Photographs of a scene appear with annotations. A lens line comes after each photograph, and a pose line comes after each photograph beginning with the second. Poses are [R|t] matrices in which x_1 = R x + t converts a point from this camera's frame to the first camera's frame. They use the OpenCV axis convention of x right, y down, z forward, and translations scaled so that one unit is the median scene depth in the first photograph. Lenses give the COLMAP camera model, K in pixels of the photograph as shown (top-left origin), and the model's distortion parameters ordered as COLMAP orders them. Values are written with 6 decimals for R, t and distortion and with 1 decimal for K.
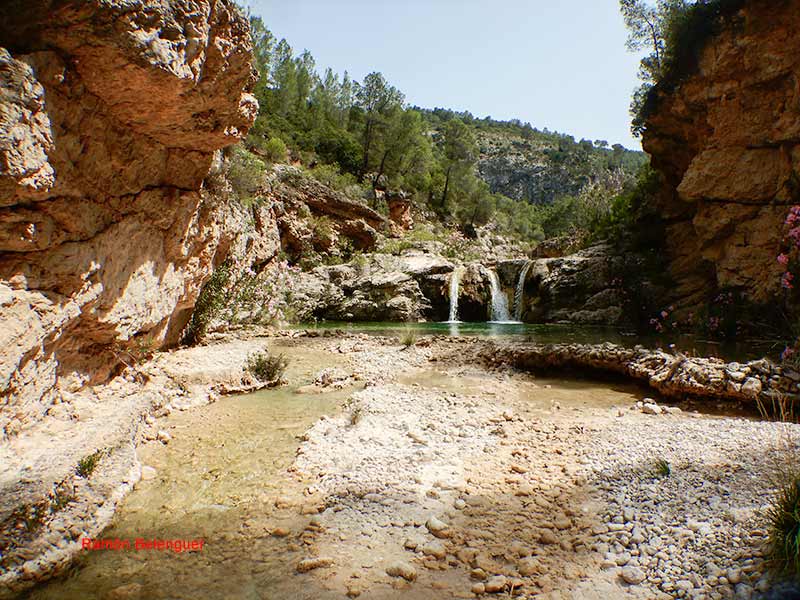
lens RADIAL K [[636.4, 0, 401.8], [0, 636.4, 297.2], [0, 0, 1]] dist [0.069968, 0.001818]
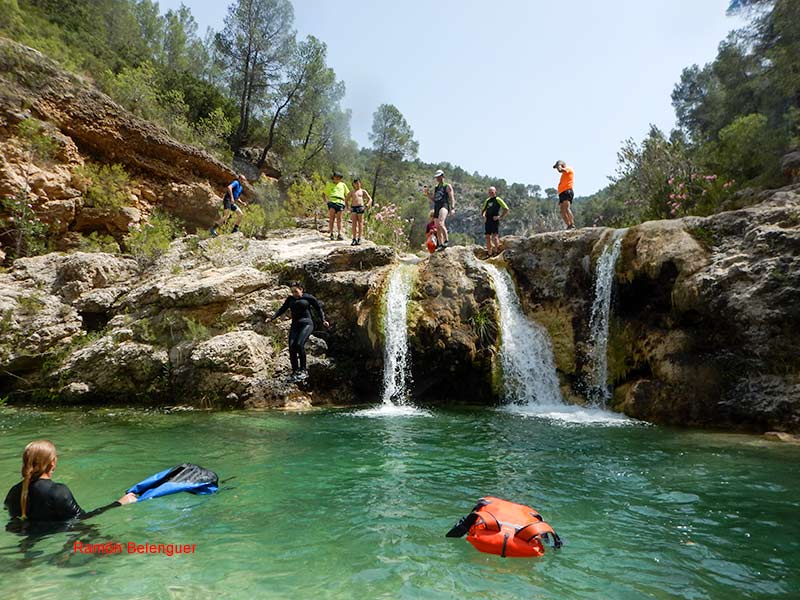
lens RADIAL K [[636.4, 0, 401.8], [0, 636.4, 293.8], [0, 0, 1]] dist [0.069968, 0.001818]
pose [[0.993404, 0.013955, 0.113814, 0.045170], [-0.004436, 0.996501, -0.083461, 0.007224], [-0.114580, 0.082405, 0.989990, 0.638159]]
